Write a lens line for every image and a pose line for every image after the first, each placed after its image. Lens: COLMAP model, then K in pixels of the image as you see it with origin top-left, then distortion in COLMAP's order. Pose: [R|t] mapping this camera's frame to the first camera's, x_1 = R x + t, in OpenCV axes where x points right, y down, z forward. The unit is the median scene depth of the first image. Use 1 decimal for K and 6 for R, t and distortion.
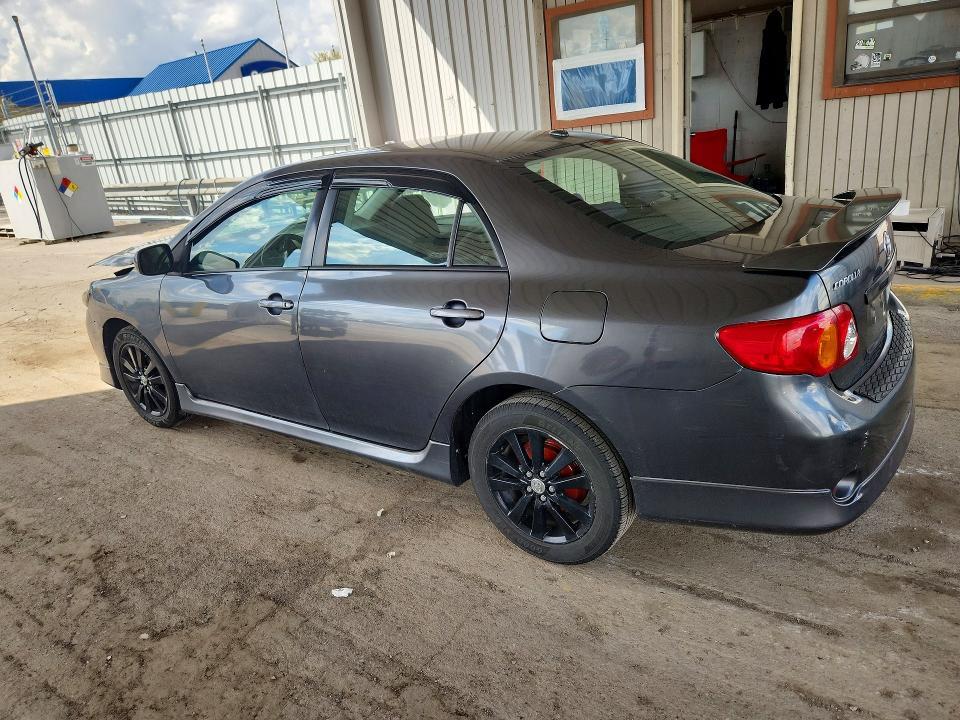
lens RADIAL K [[694.3, 0, 480.0], [0, 694.3, 360.0], [0, 0, 1]] dist [0.069005, -0.069687]
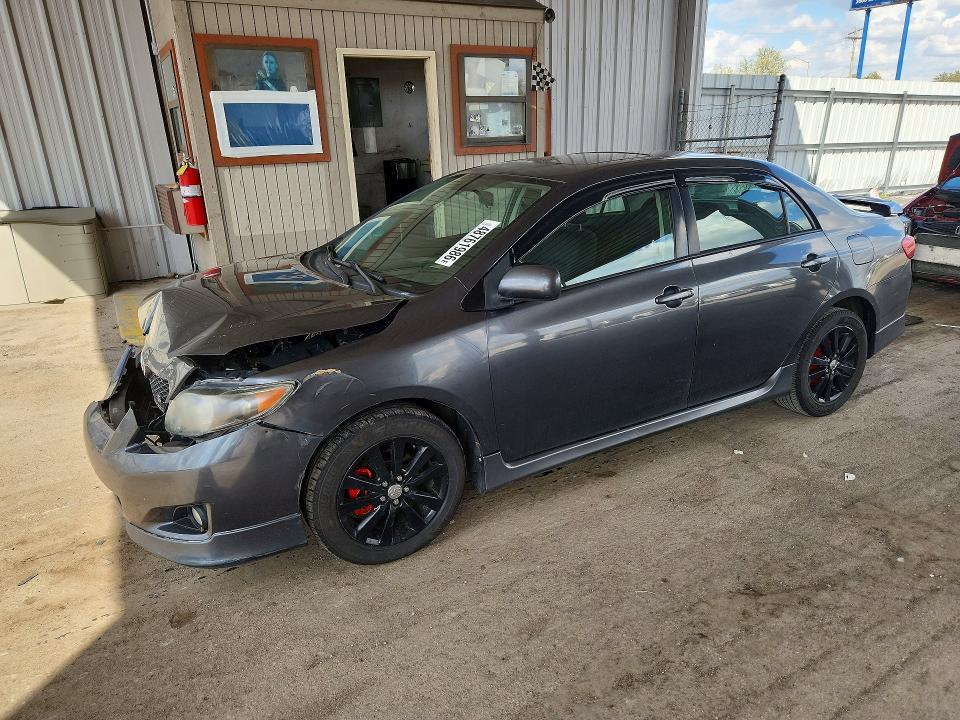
lens RADIAL K [[694.3, 0, 480.0], [0, 694.3, 360.0], [0, 0, 1]] dist [0.069005, -0.069687]
pose [[0.375103, -0.195203, 0.906197, -1.179042], [0.288752, 0.953545, 0.085879, -0.141469], [-0.880863, 0.229453, 0.414042, 0.736083]]
